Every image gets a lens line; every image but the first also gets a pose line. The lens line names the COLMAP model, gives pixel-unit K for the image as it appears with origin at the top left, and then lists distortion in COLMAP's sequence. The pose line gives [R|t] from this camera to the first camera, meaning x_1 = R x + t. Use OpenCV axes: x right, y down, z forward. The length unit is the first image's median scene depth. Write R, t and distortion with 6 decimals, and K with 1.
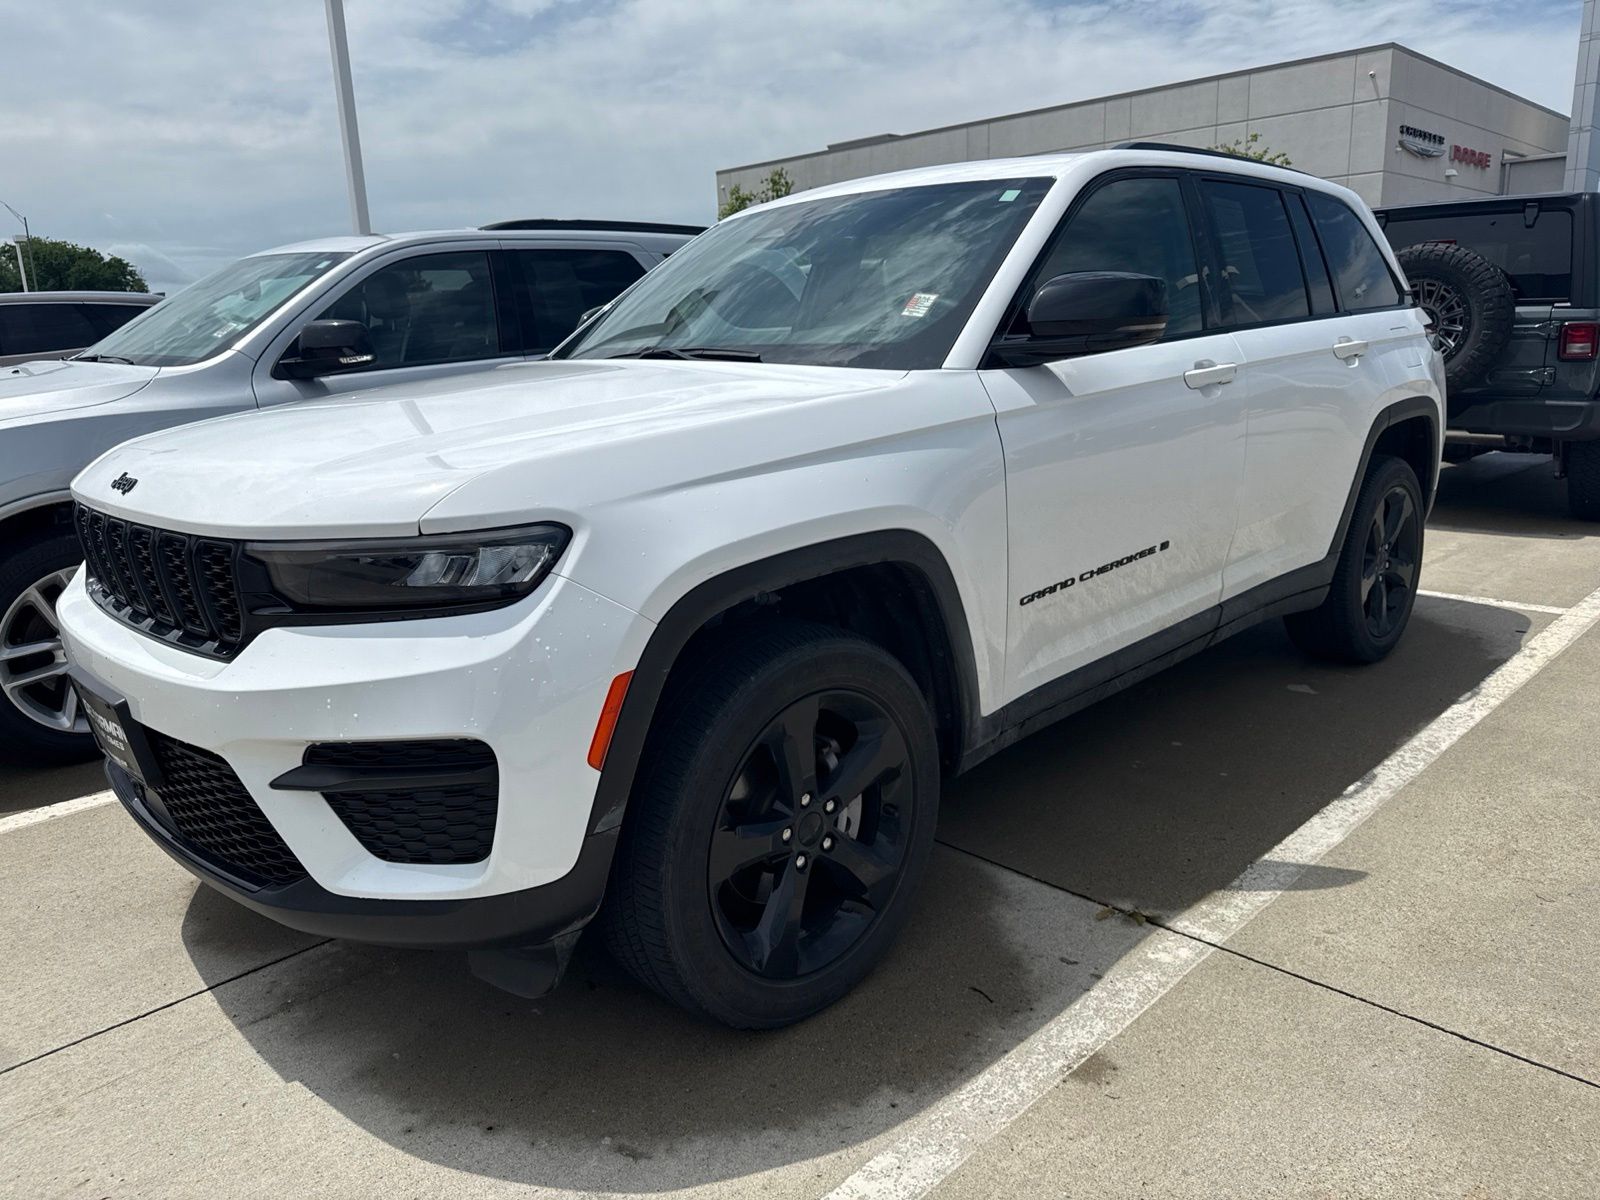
lens RADIAL K [[1162.1, 0, 798.6], [0, 1162.1, 609.2], [0, 0, 1]] dist [0.056970, -0.116404]
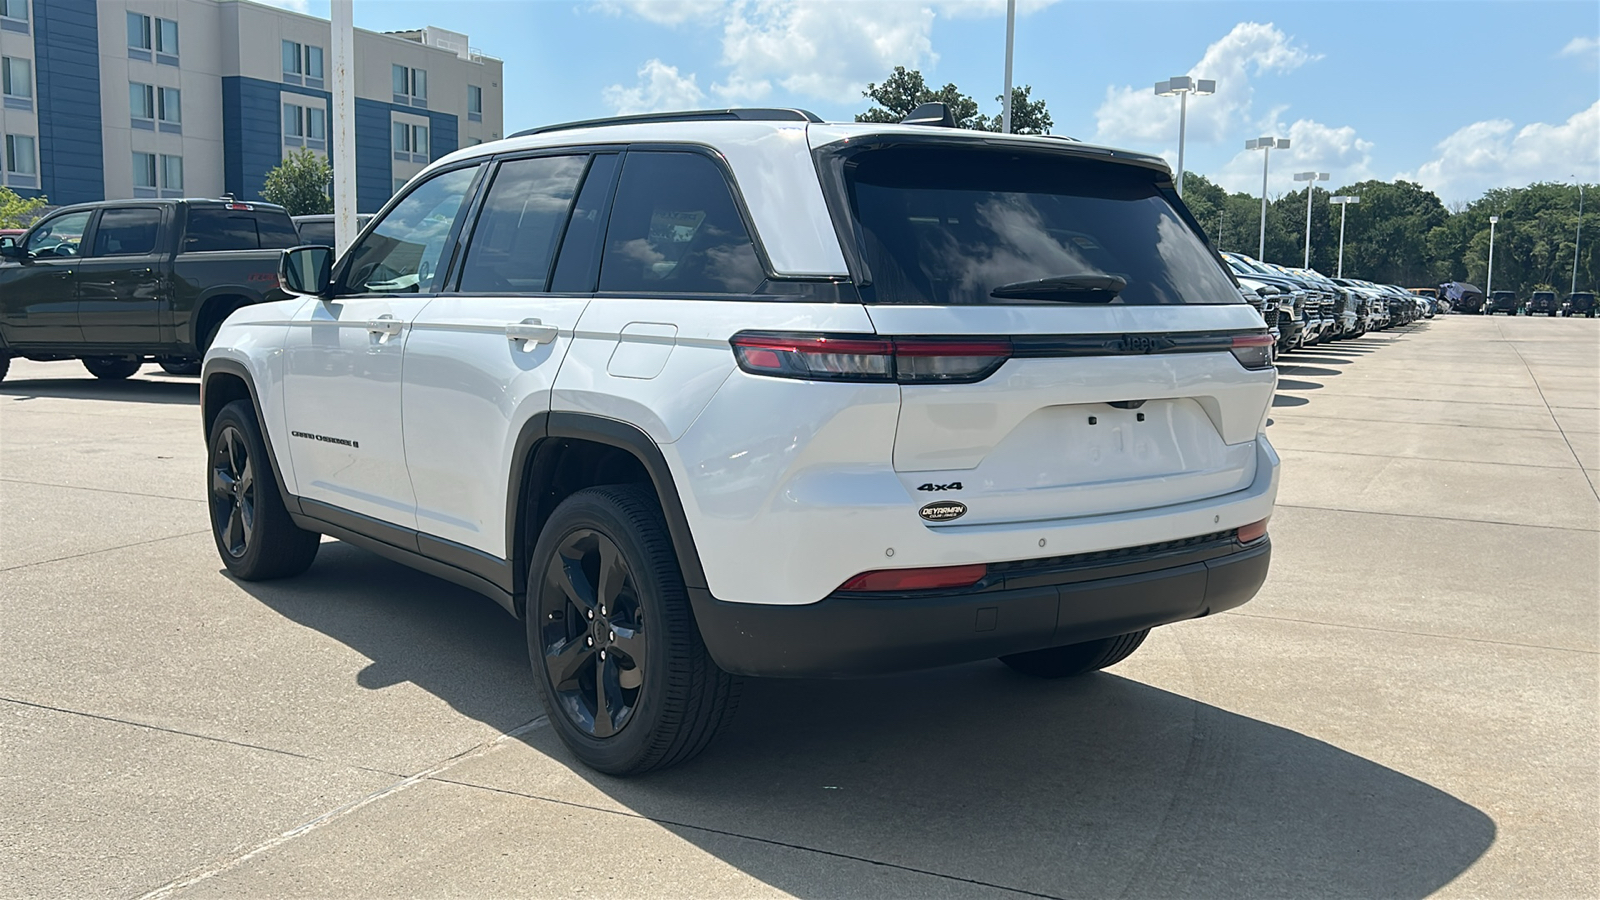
lens RADIAL K [[1520.0, 0, 852.3], [0, 1520.0, 433.5], [0, 0, 1]] dist [0.039435, 0.005890]
pose [[-0.109652, 0.145487, -0.983265, 2.365023], [-0.259302, 0.950788, 0.169599, -0.613003], [0.959551, 0.273560, -0.066531, 2.000126]]
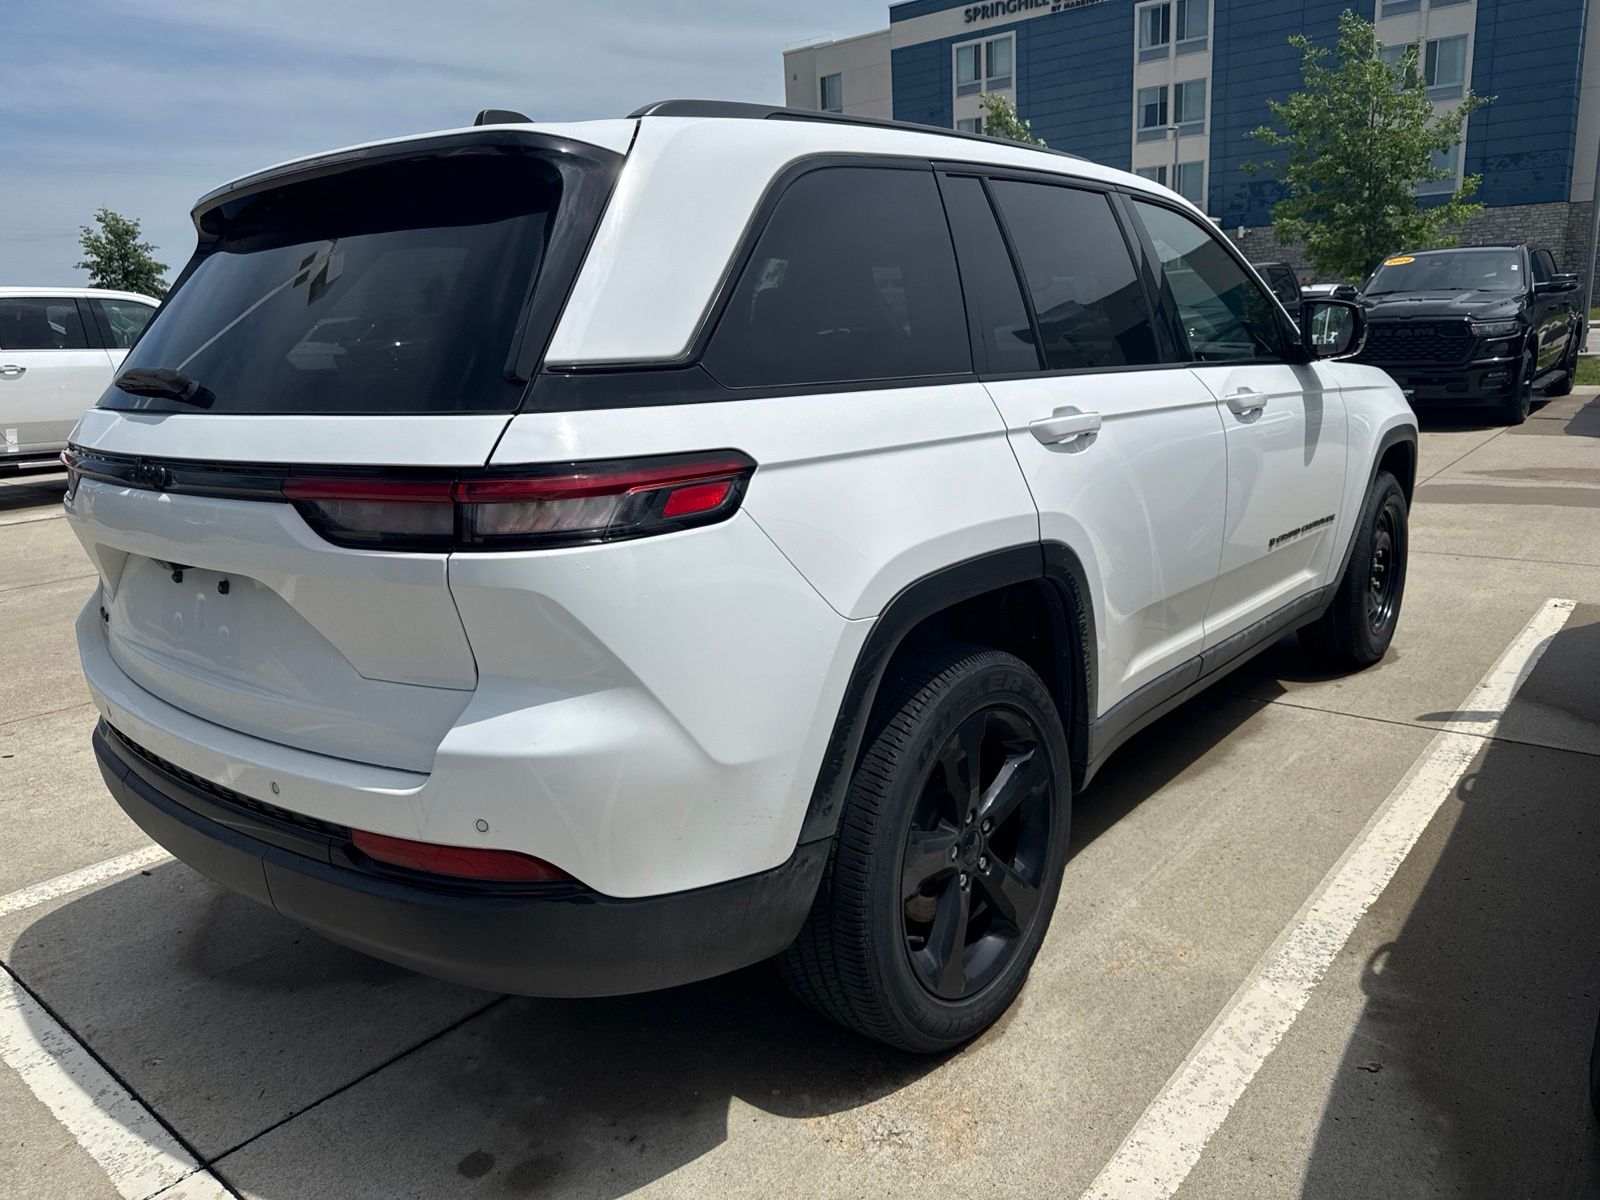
lens RADIAL K [[1121.4, 0, 800.0], [0, 1121.4, 600.0], [0, 0, 1]] dist [0.057589, -0.076772]
pose [[-0.993562, 0.098525, -0.055932, 0.459050], [0.061642, 0.884334, 0.462767, -0.756239], [0.095057, 0.456340, -0.884714, 2.878105]]
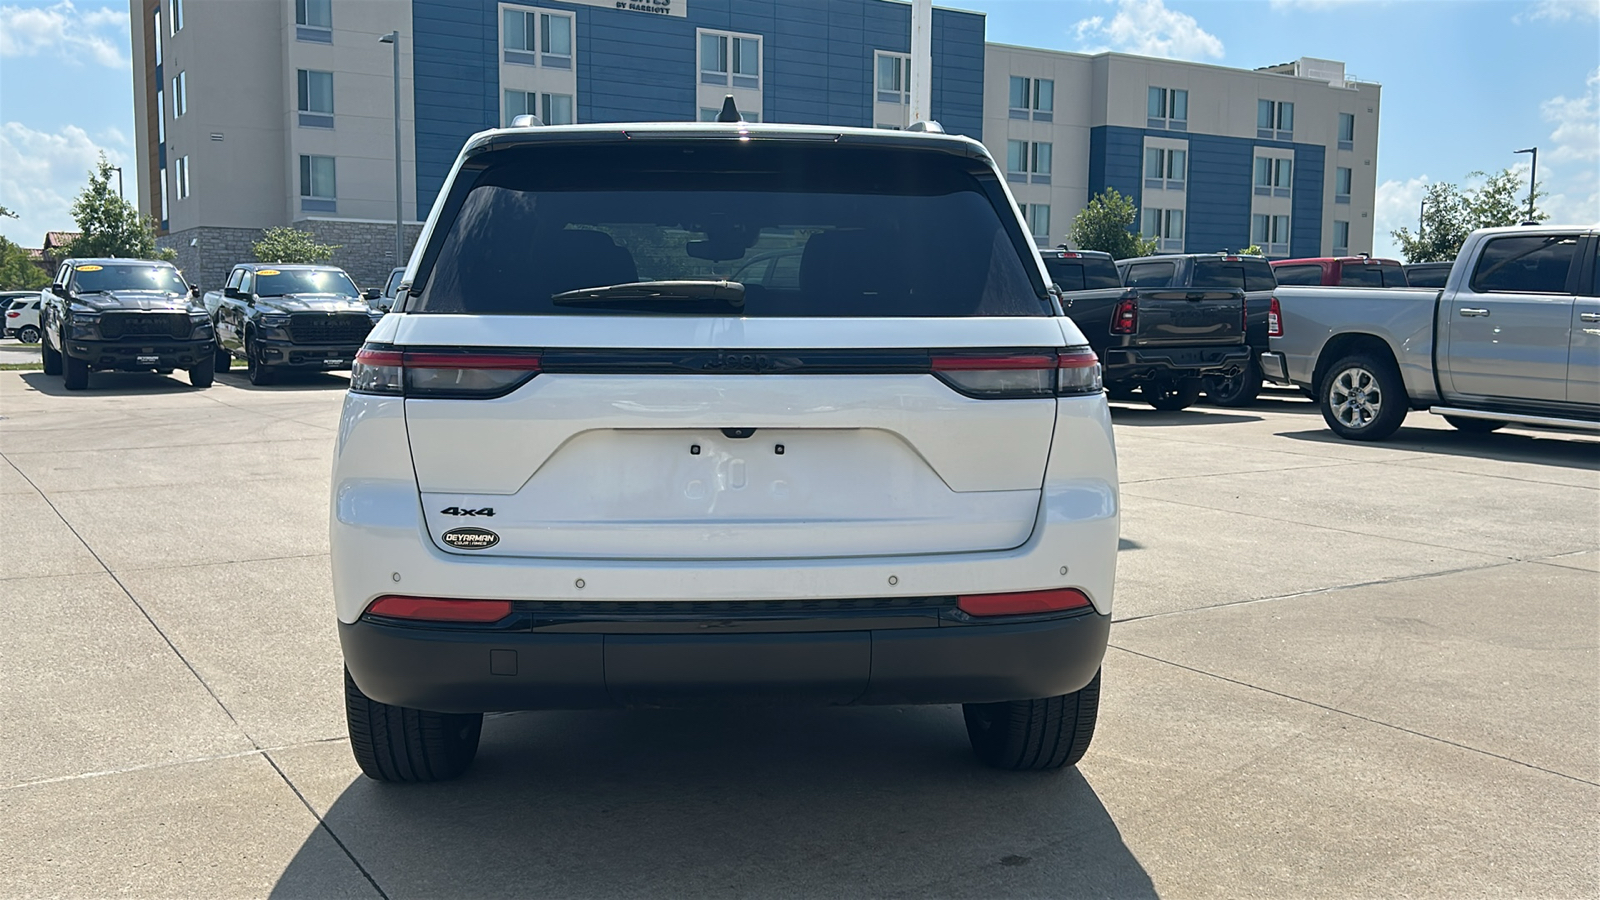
lens RADIAL K [[1526.3, 0, 786.6], [0, 1526.3, 446.2], [0, 0, 1]] dist [0.027452, 0.005766]
pose [[-0.662415, 0.112787, -0.740598, 1.755851], [-0.160289, 0.944368, 0.287188, -0.818333], [0.731788, 0.308947, -0.607485, 2.970565]]
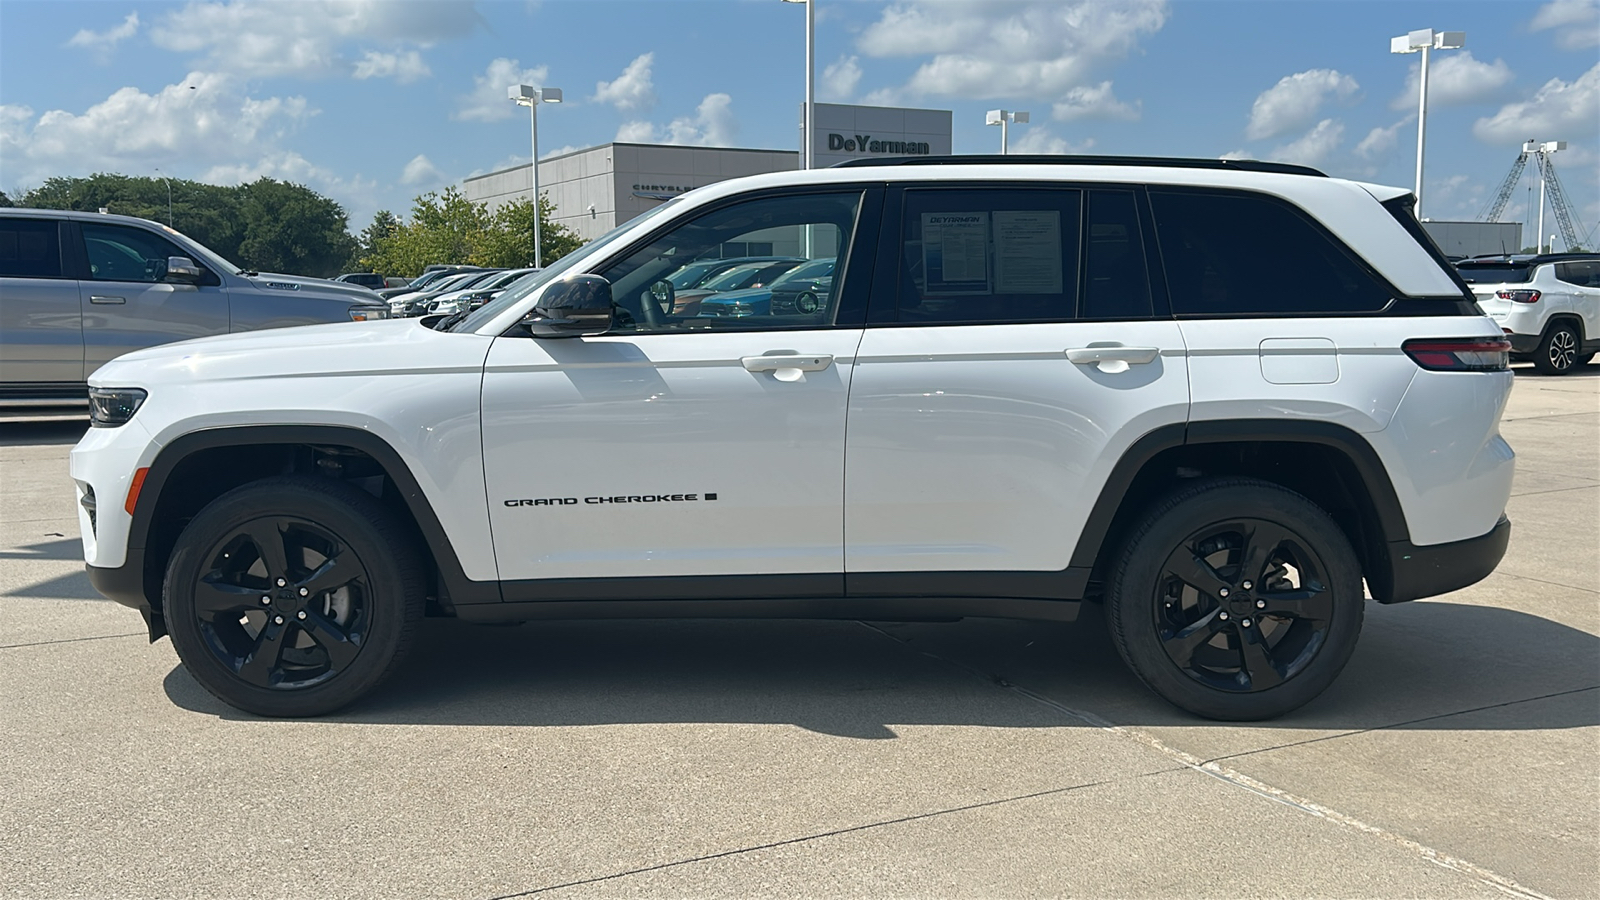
lens RADIAL K [[1505.5, 0, 782.6], [0, 1505.5, 412.3], [0, 0, 1]] dist [0.055745, -0.006278]
pose [[0.698634, 0.108117, -0.707263, 1.746109], [-0.205644, 0.977149, -0.053762, -0.086046], [0.685289, 0.183004, 0.704903, -0.062352]]
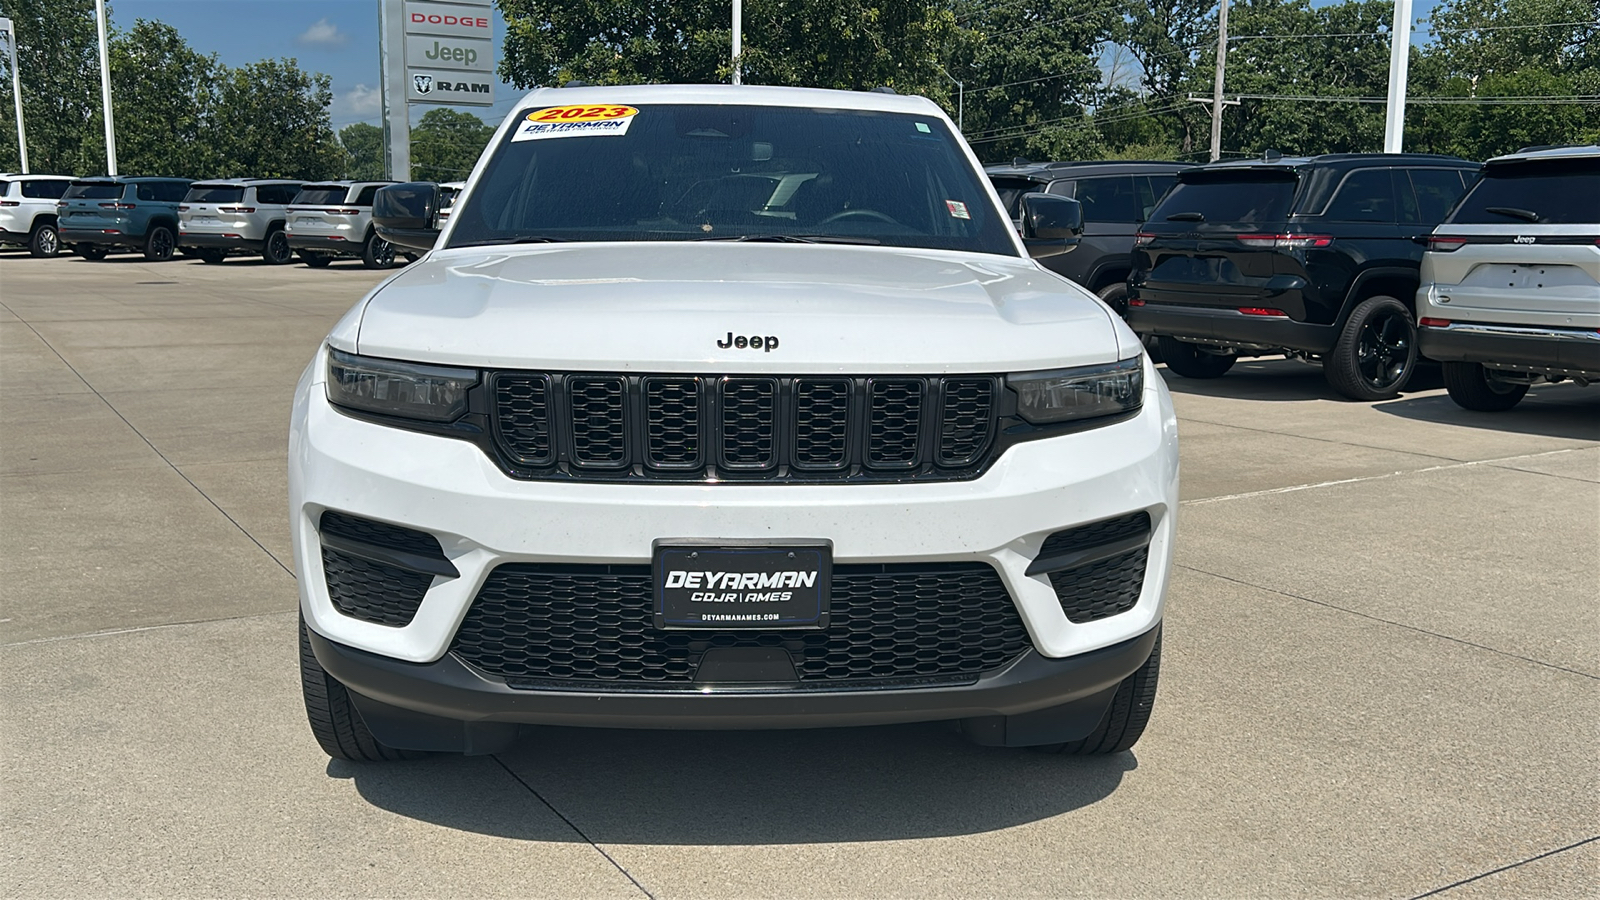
lens RADIAL K [[1520.0, 0, 852.3], [0, 1520.0, 433.5], [0, 0, 1]] dist [0.039435, 0.005890]
pose [[0.657010, -0.056576, 0.751756, -1.324797], [0.145723, 0.987904, -0.053009, 0.048489], [-0.739664, 0.144375, 0.657308, 0.056343]]
